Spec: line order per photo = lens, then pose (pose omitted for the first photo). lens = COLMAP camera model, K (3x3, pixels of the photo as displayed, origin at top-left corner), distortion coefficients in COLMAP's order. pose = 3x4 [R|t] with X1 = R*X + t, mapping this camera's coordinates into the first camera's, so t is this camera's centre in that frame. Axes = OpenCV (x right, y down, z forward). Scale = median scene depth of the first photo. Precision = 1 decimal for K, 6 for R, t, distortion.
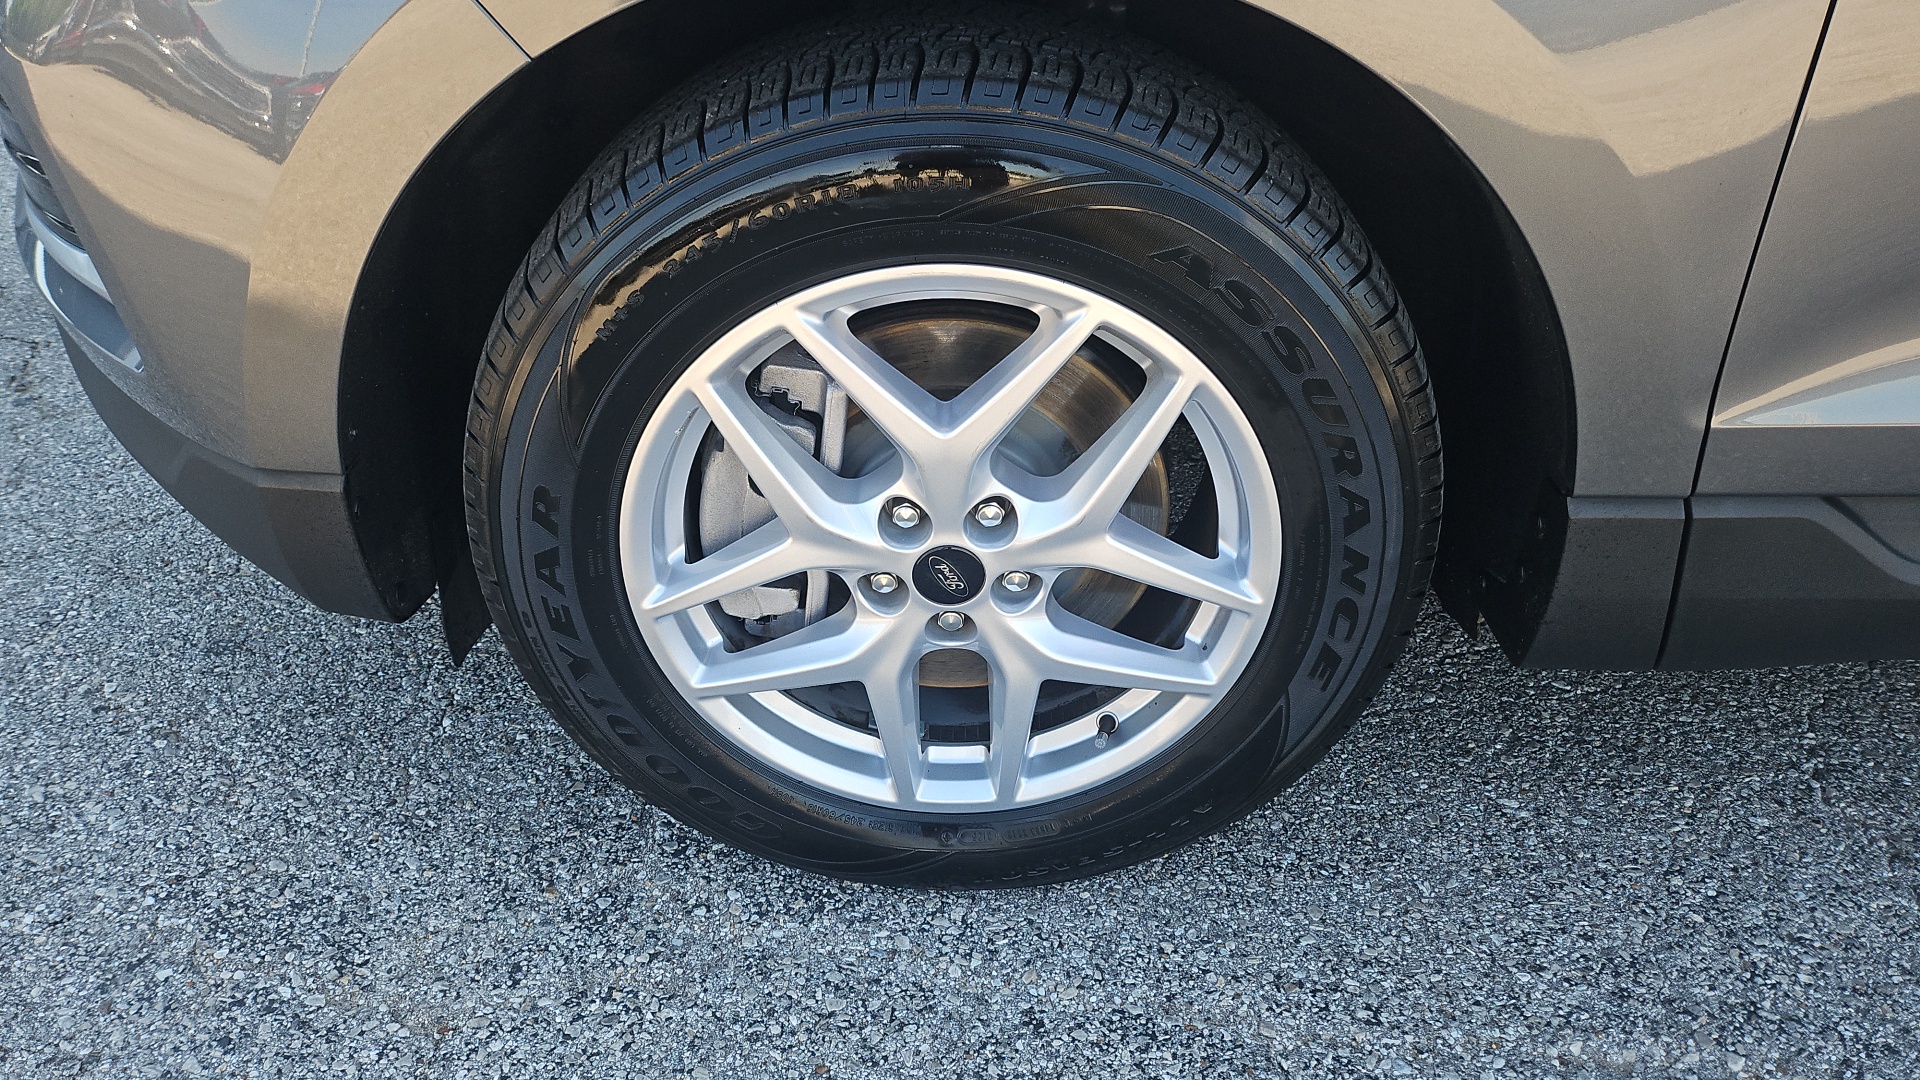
lens RADIAL K [[1339.7, 0, 949.4], [0, 1339.7, 535.2], [0, 0, 1]] dist [0.064347, -0.083709]
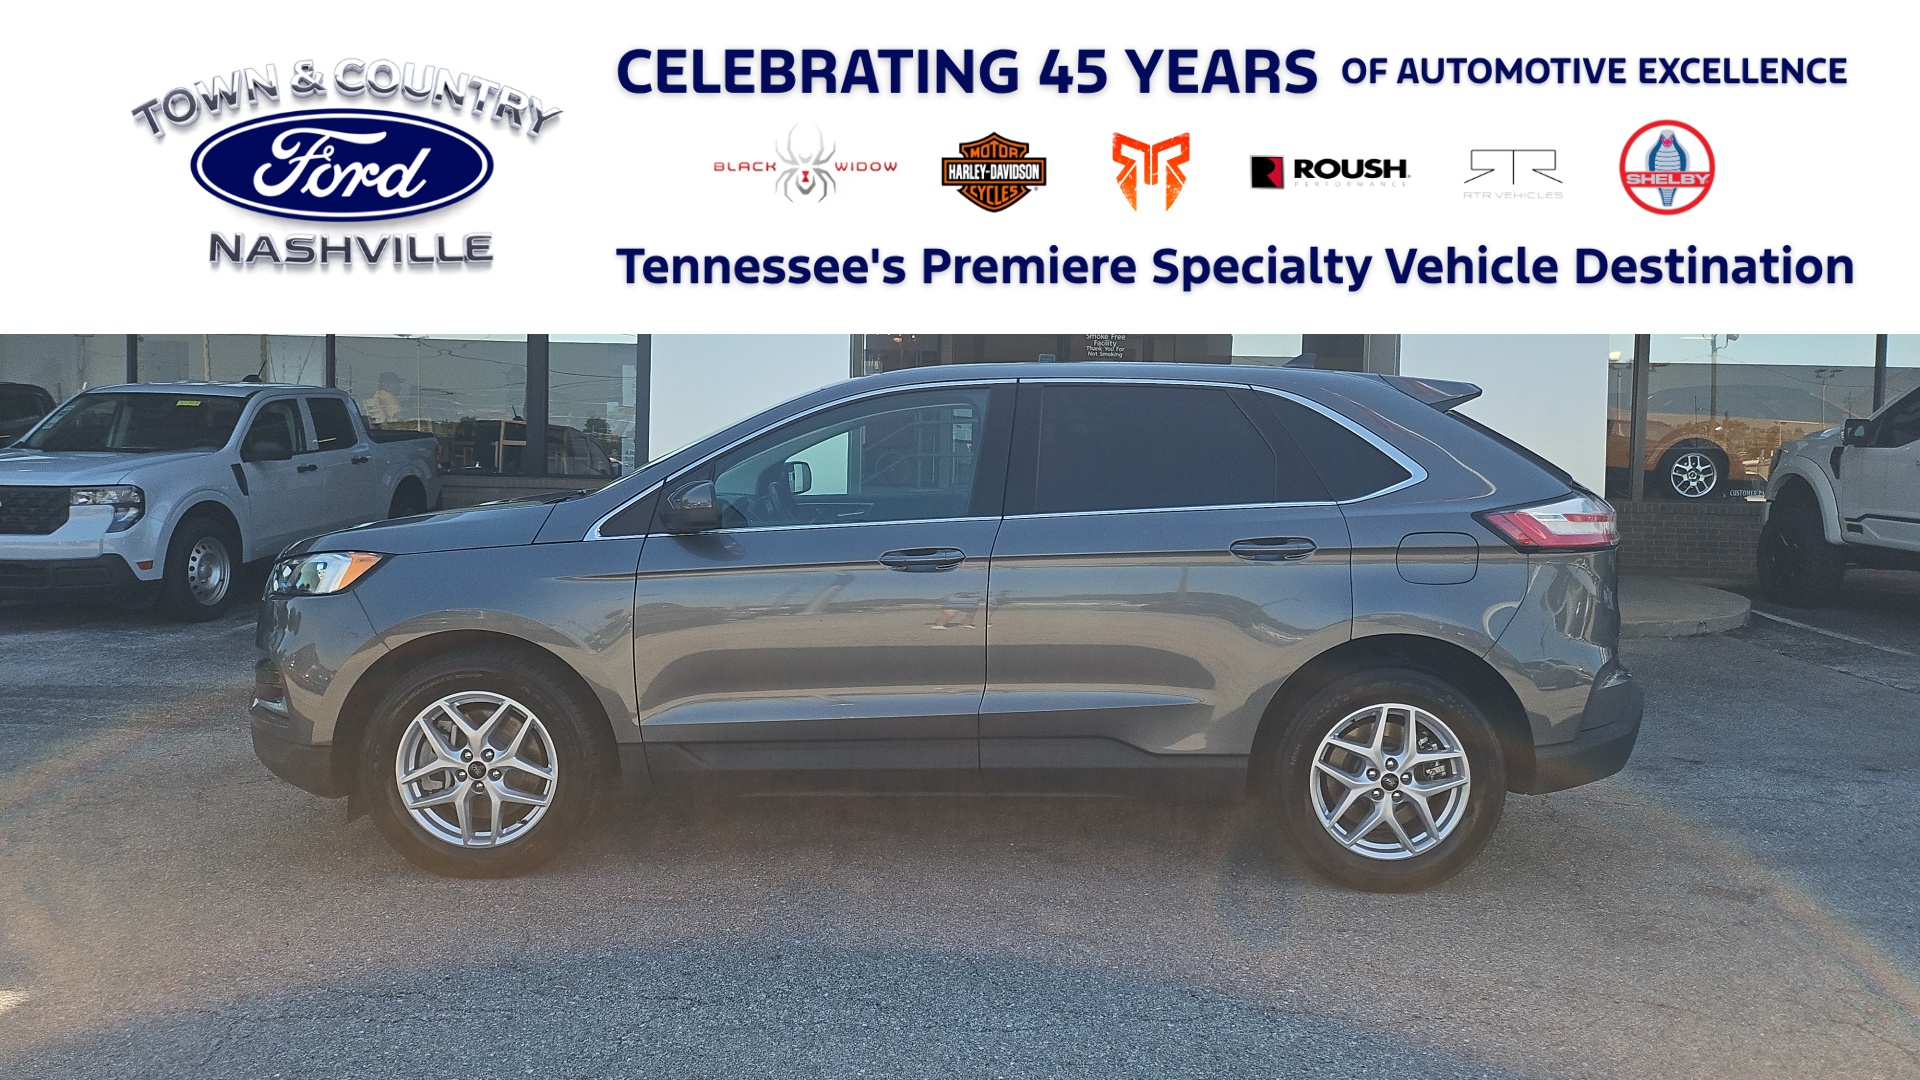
lens RADIAL K [[1300.1, 0, 926.9], [0, 1300.1, 516.7], [0, 0, 1]] dist [0.052088, -0.068223]
pose [[0.999092, 0.005984, 0.042178, 1.200157], [0.016562, 0.857647, -0.513972, 1.443524], [-0.039249, 0.514204, 0.856770, -2.875615]]
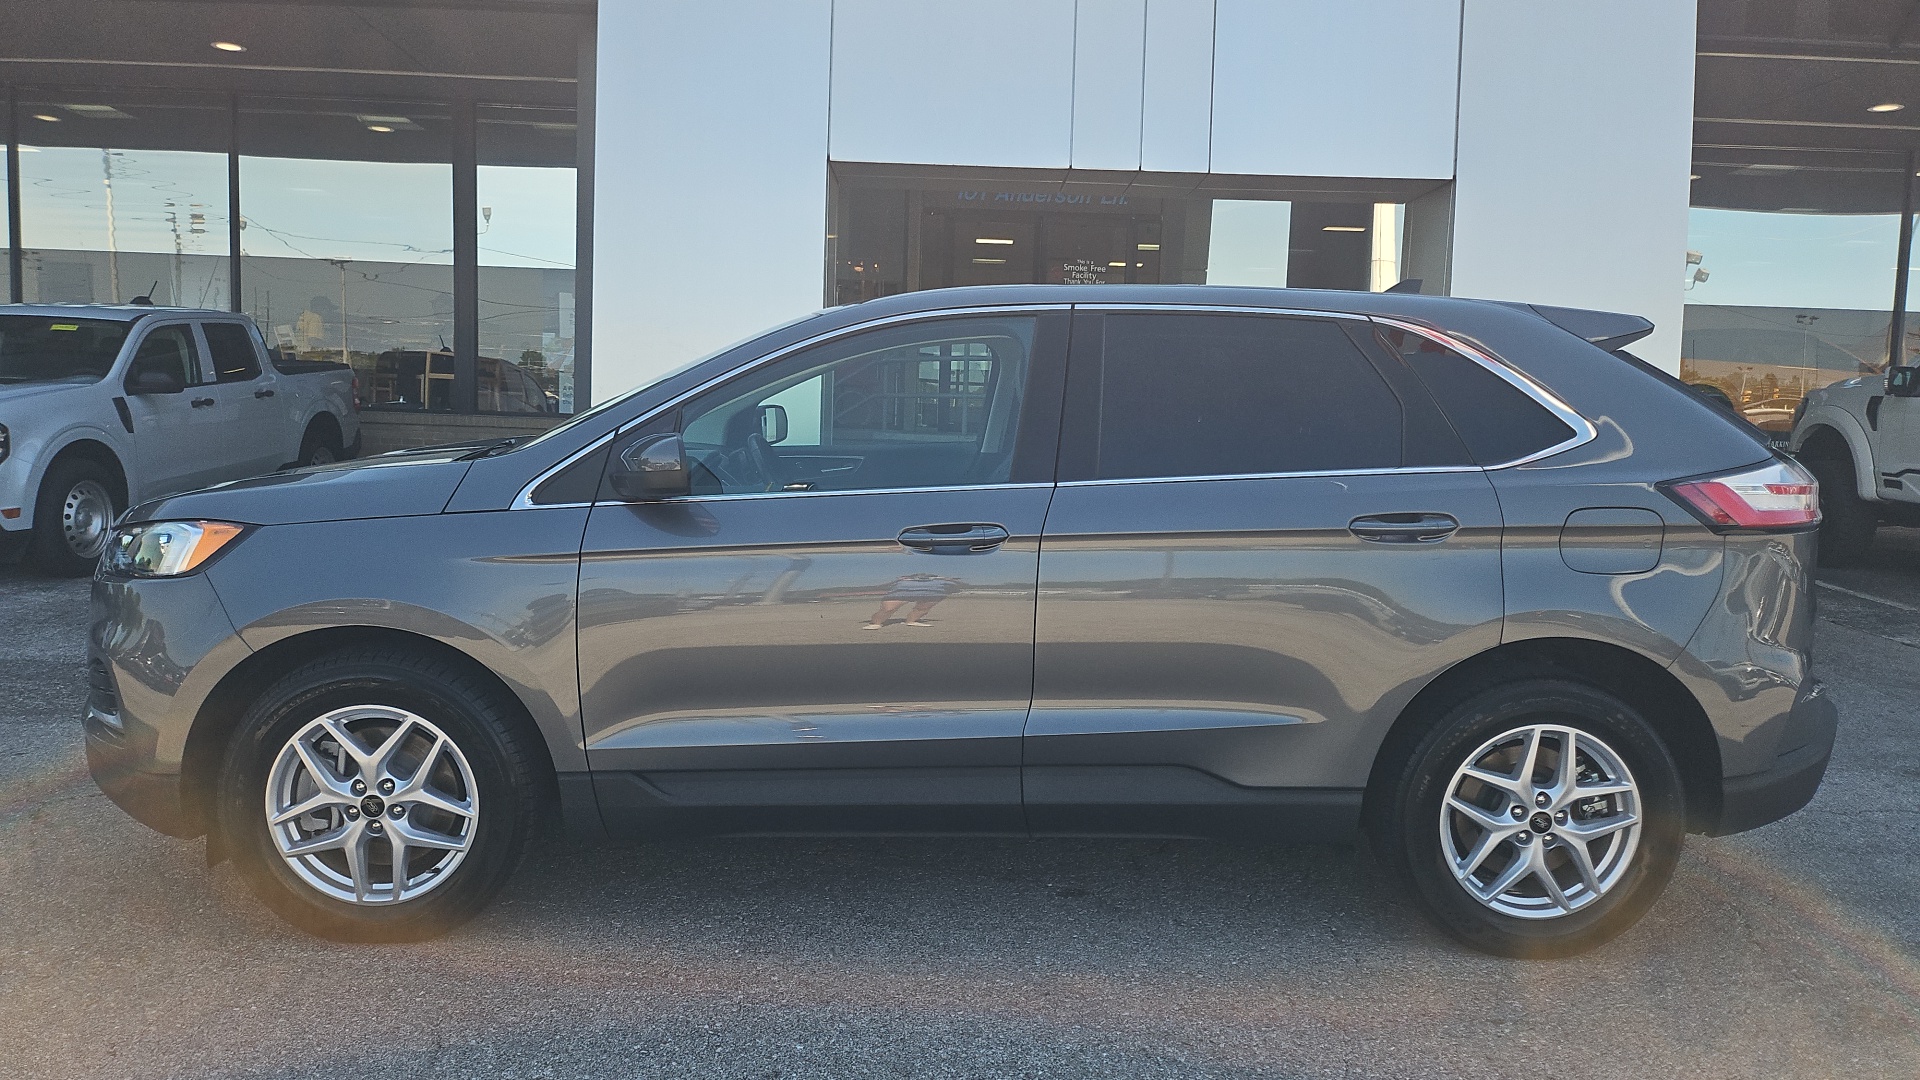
lens RADIAL K [[1277.9, 0, 919.6], [0, 1277.9, 550.3], [0, 0, 1]] dist [0.051626, -0.067465]
pose [[0.996379, 0.007555, 0.084687, 1.024028], [0.031176, 0.894203, -0.446575, 0.887300], [-0.079101, 0.447598, 0.890729, -2.078541]]
